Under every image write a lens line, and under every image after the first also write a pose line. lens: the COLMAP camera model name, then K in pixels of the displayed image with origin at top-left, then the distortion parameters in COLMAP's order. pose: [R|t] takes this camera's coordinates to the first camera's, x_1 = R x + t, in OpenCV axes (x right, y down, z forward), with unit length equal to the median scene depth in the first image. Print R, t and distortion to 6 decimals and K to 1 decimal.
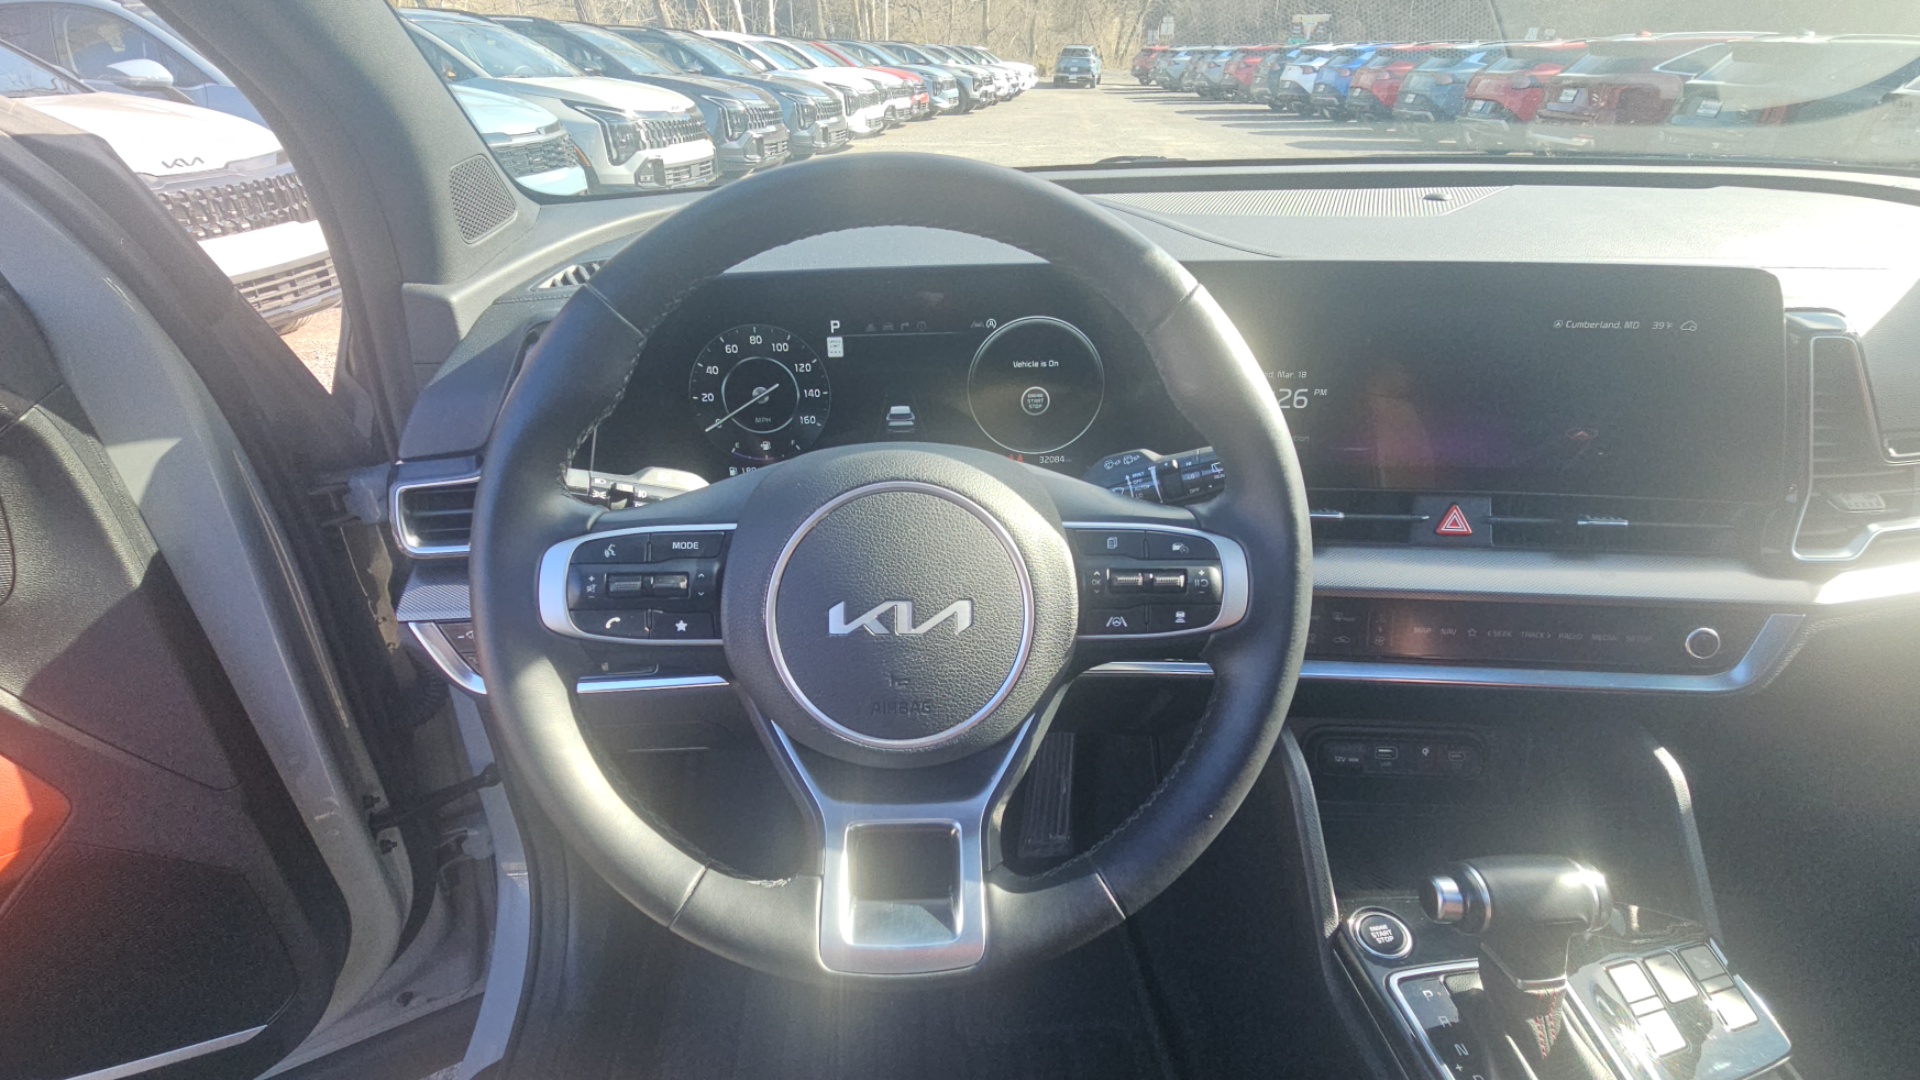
lens RADIAL K [[856.9, 0, 966.6], [0, 856.9, 542.8], [0, 0, 1]] dist [0.013765, -0.007950]
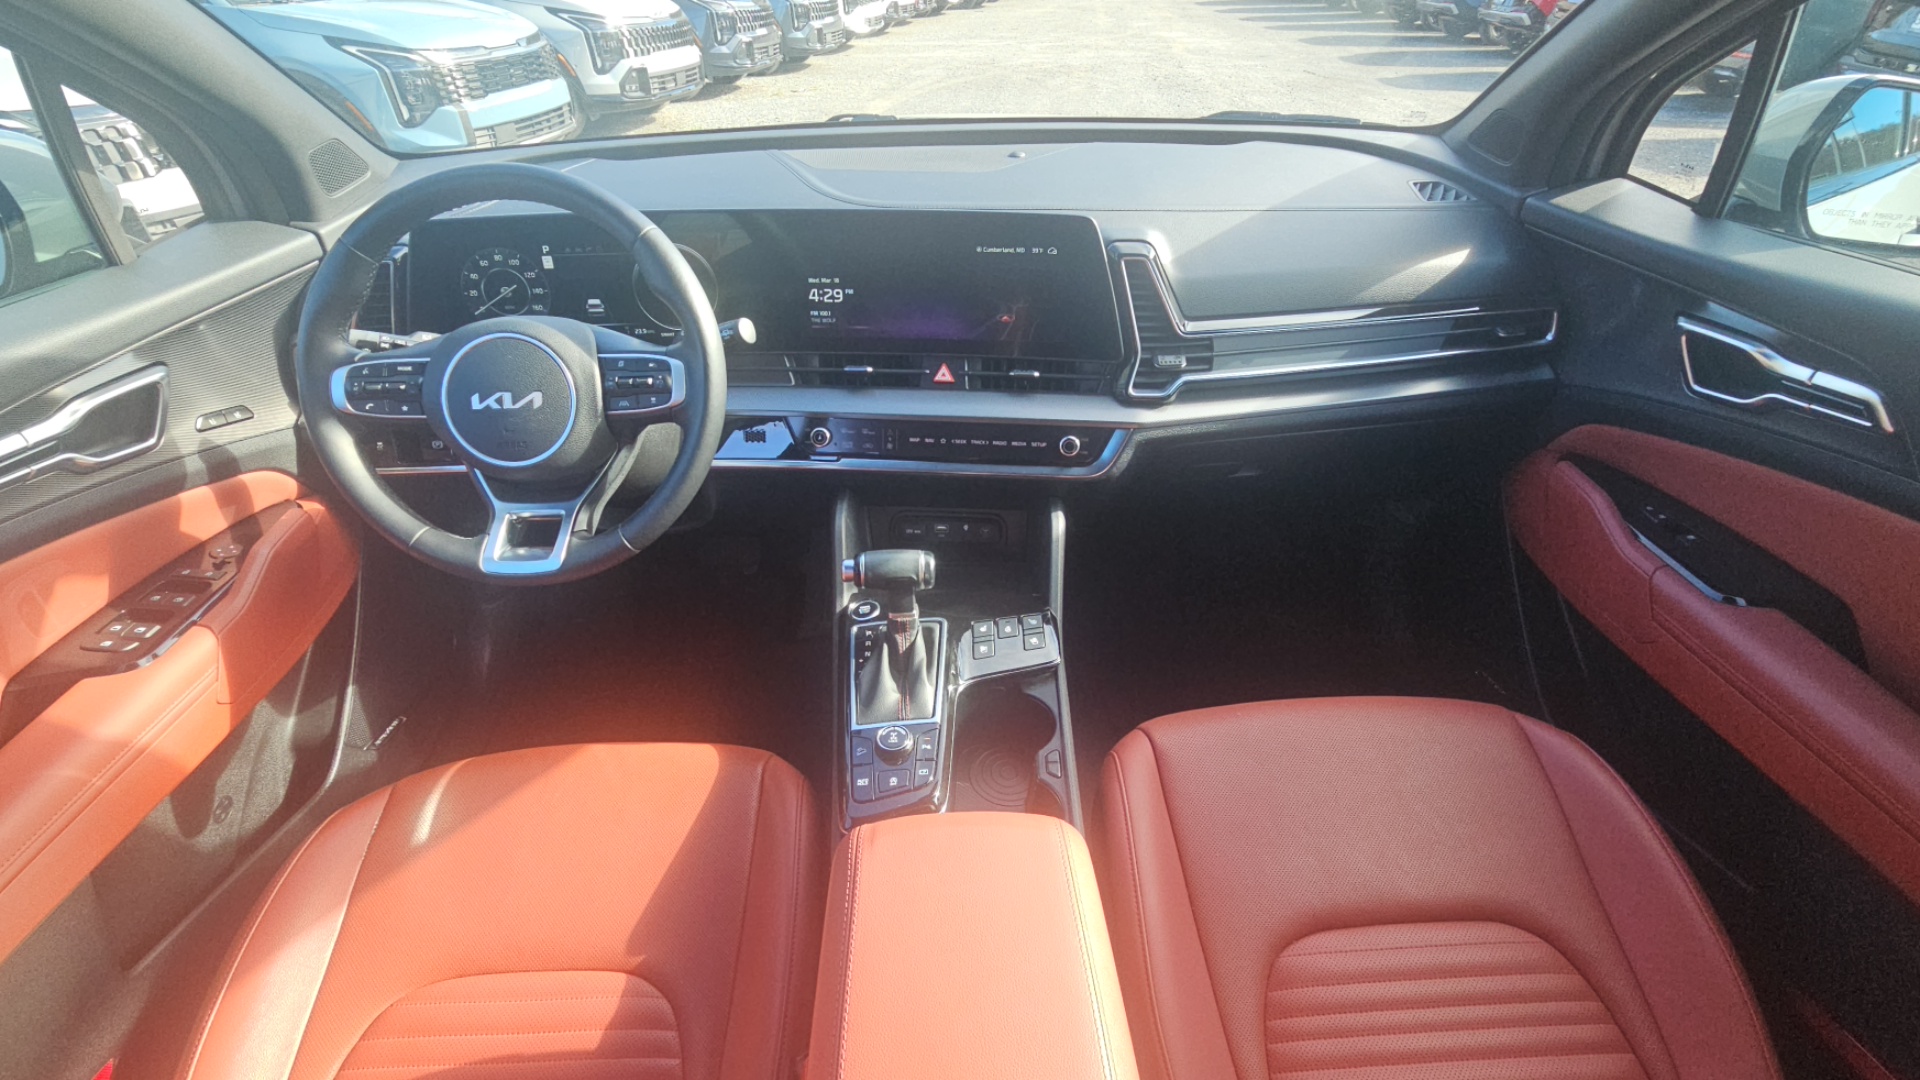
lens RADIAL K [[824.0, 0, 938.9], [0, 824.0, 542.9], [0, 0, 1]] dist [0.003905, -0.000441]
pose [[0.999622, 0.008140, -0.026259, 0.841013], [-0.005241, 0.994068, 0.108633, 0.171795], [0.026987, -0.108455, 0.993735, -0.799894]]
